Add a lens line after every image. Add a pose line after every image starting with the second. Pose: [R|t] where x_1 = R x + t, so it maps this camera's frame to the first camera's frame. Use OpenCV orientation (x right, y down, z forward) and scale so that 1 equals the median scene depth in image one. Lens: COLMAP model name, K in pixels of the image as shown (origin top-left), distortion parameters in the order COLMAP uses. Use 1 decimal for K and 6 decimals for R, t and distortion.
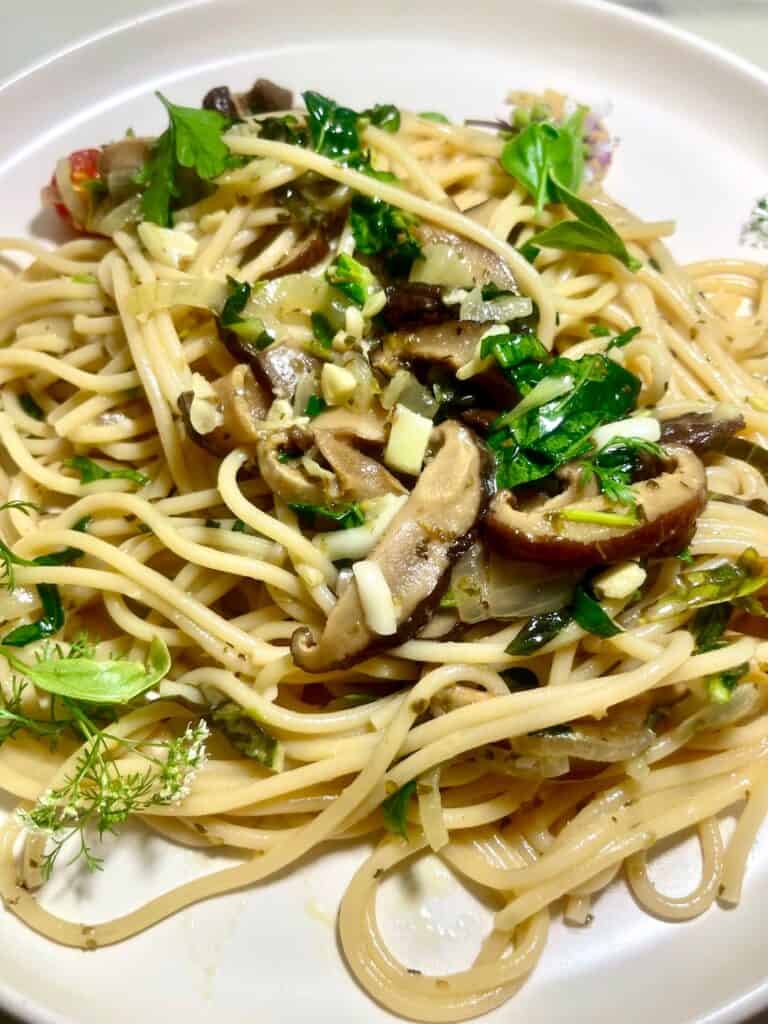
lens RADIAL K [[810.9, 0, 384.0], [0, 810.9, 512.0], [0, 0, 1]] dist [0.001001, -0.003477]
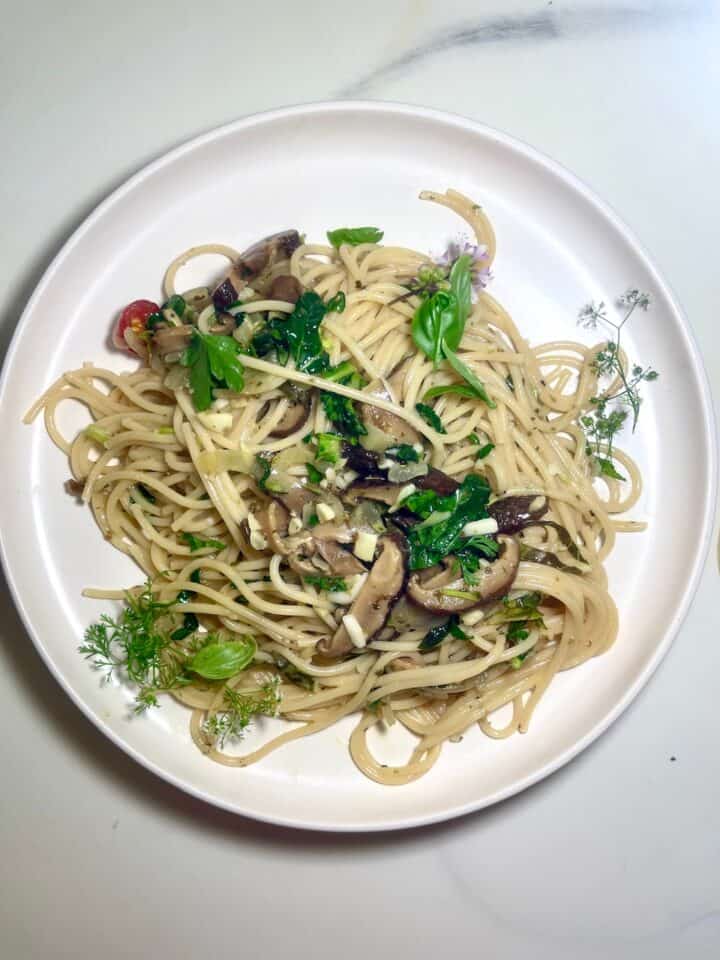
lens RADIAL K [[760.2, 0, 360.0], [0, 760.2, 480.0], [0, 0, 1]] dist [0.001001, -0.003477]
pose [[0.996936, -0.074967, -0.022349, 0.069958], [0.077350, 0.902001, 0.424748, -1.000770], [-0.011683, -0.425175, 0.905036, -0.565779]]
